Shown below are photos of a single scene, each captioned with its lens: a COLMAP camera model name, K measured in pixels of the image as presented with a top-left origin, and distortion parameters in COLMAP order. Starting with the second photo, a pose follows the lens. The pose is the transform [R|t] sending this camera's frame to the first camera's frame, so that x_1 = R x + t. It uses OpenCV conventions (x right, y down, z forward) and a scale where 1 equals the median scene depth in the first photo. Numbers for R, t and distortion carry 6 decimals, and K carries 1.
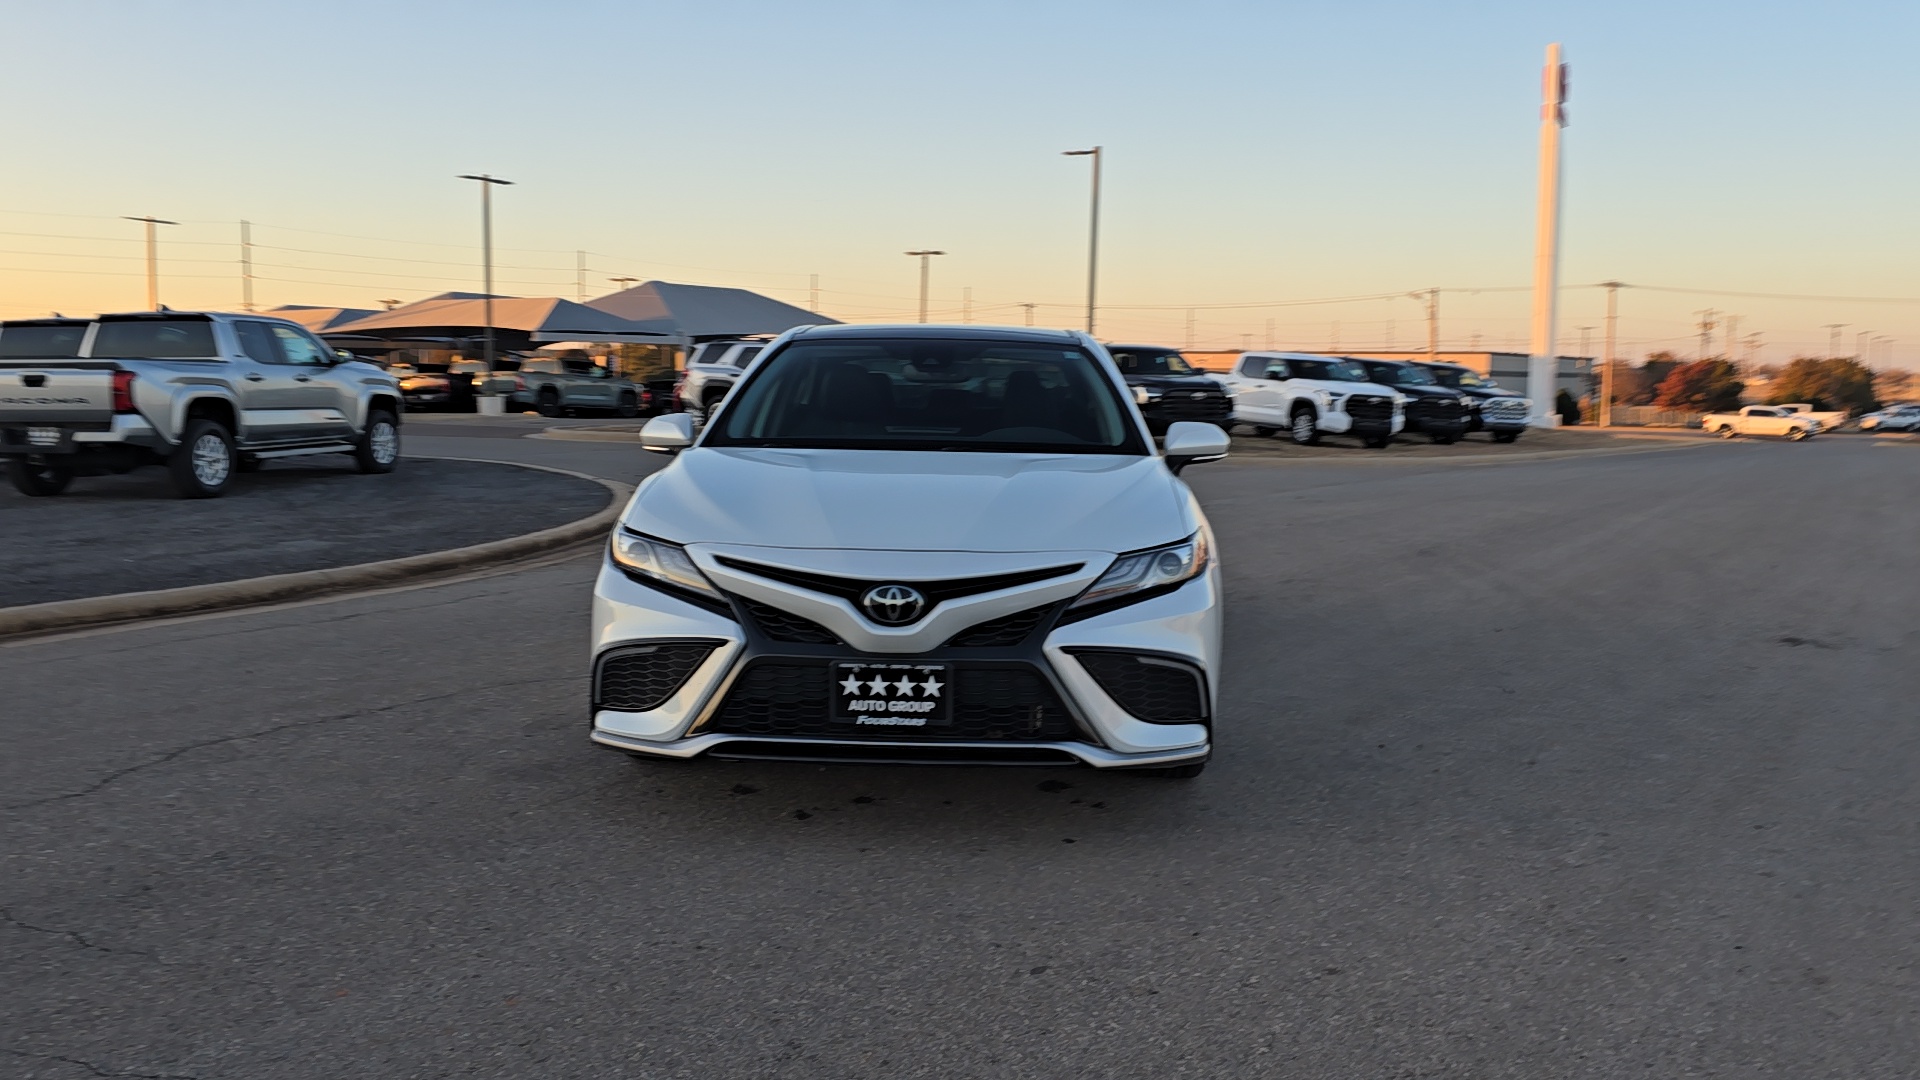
lens RADIAL K [[1584.9, 0, 956.5], [0, 1584.9, 533.9], [0, 0, 1]] dist [-0.007499, 0.017362]
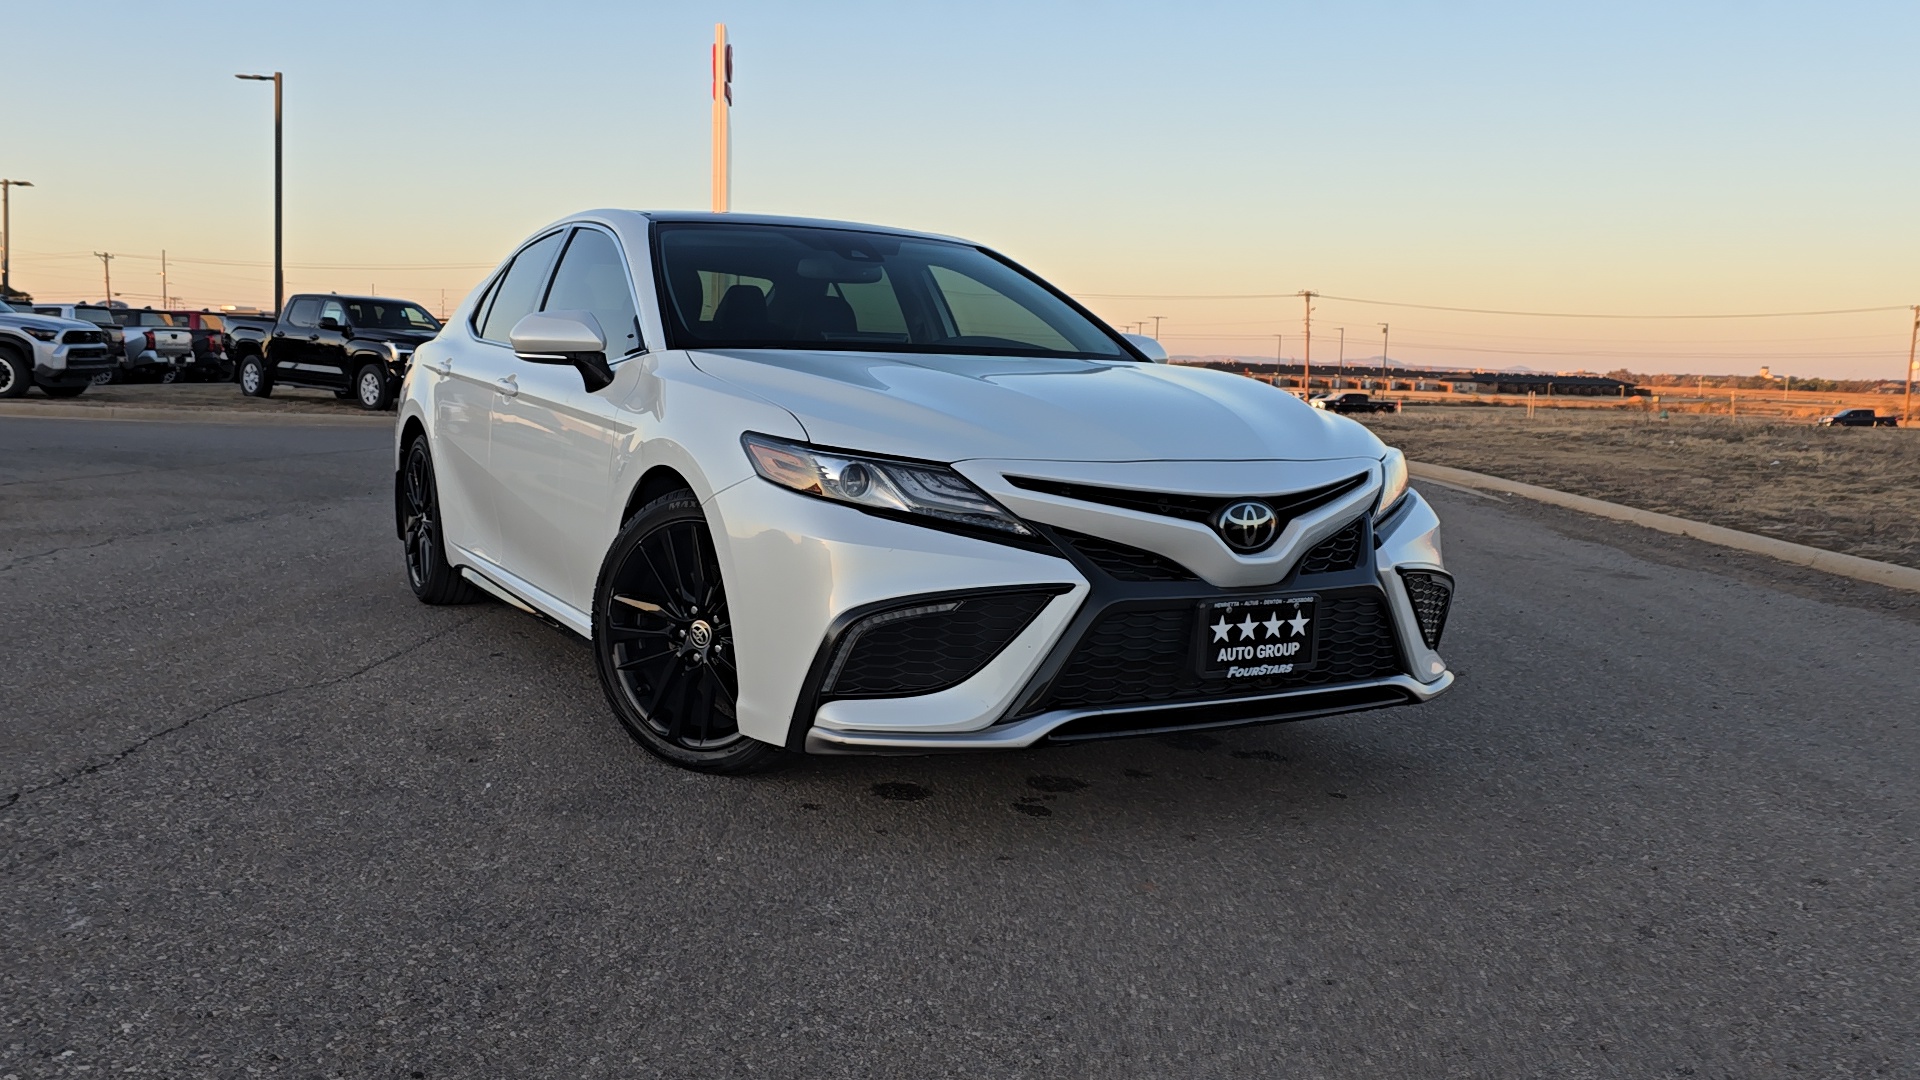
lens RADIAL K [[1584.9, 0, 972.9], [0, 1584.9, 543.8], [0, 0, 1]] dist [-0.007499, 0.017362]
pose [[0.846214, -0.047449, 0.530727, -0.337696], [0.035266, 0.998831, 0.033069, 0.012542], [-0.531675, -0.009267, 0.846898, 0.226077]]
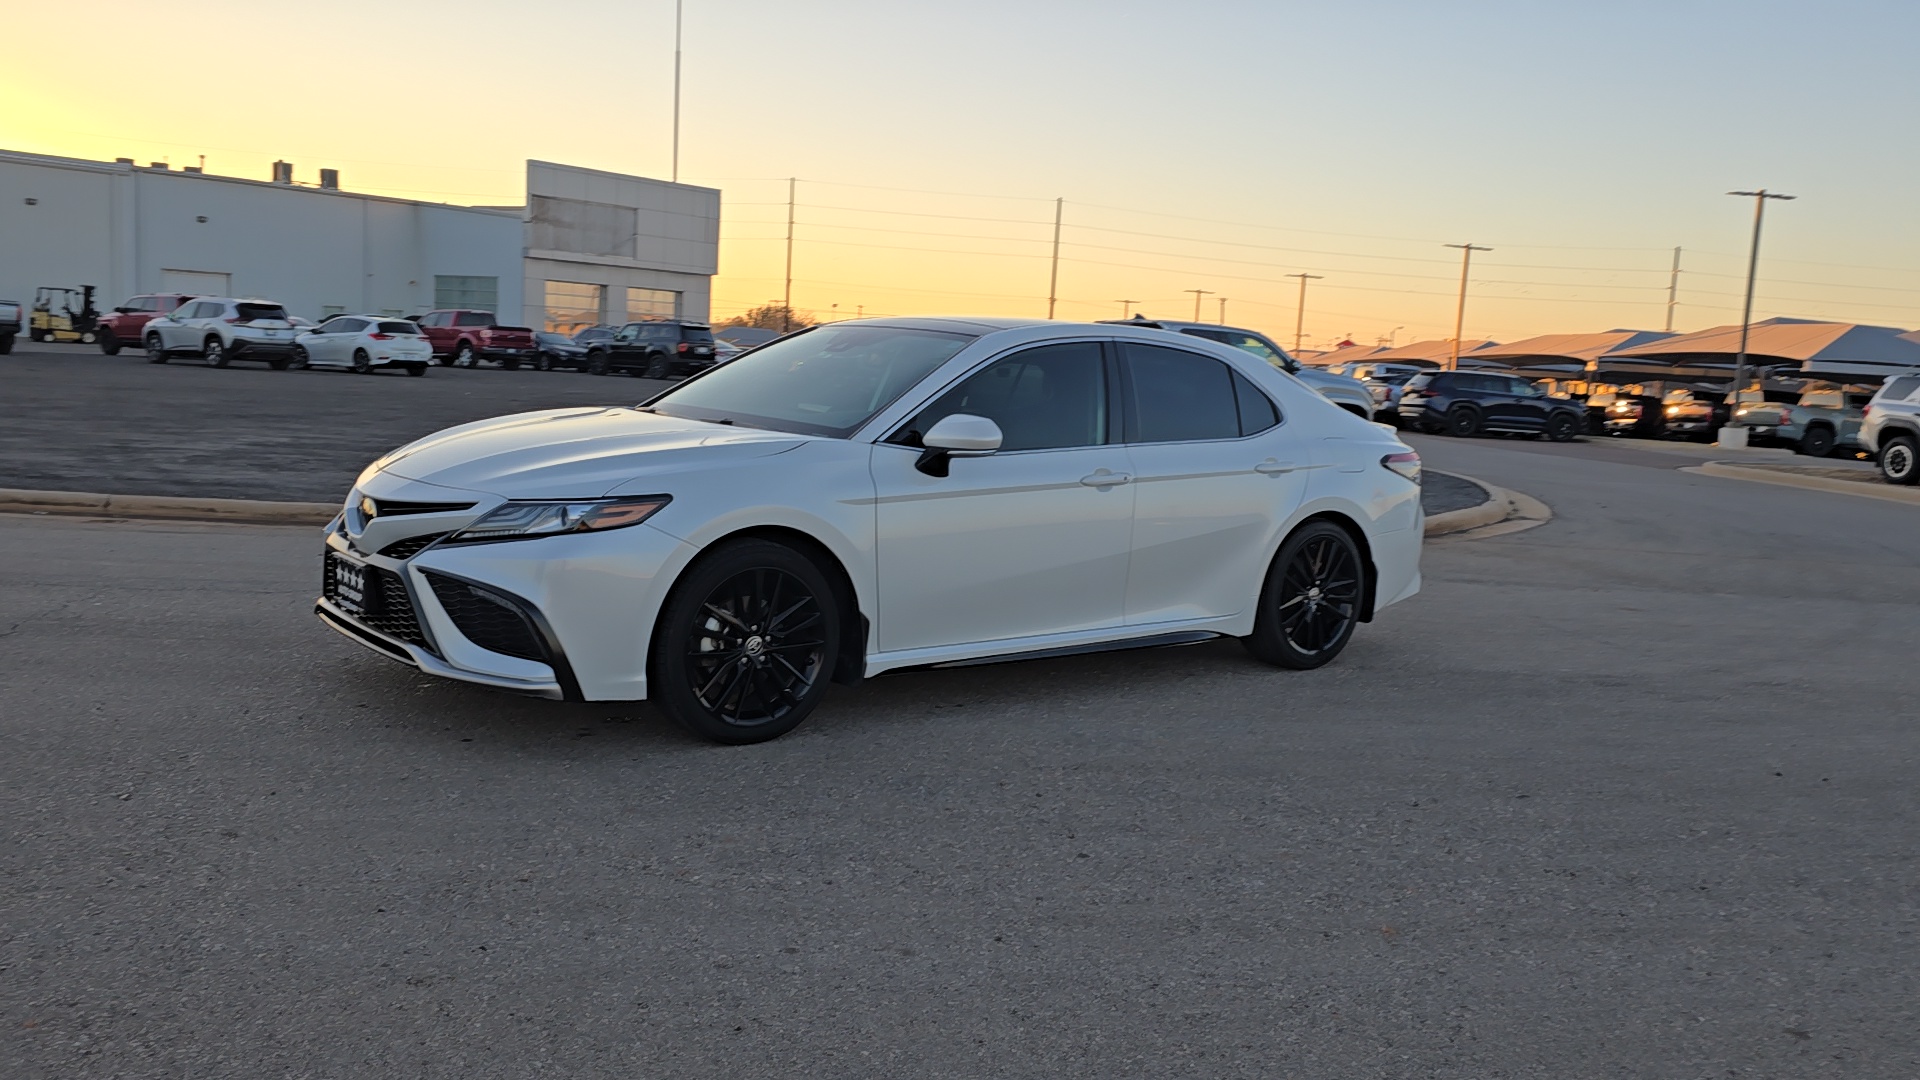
lens RADIAL K [[1584.9, 0, 952.7], [0, 1584.9, 540.9], [0, 0, 1]] dist [-0.007499, 0.017362]
pose [[0.659765, 0.118421, -0.742083, 0.858470], [-0.127307, 0.990845, 0.044933, -0.036513], [0.740610, 0.064827, 0.668801, 0.356766]]
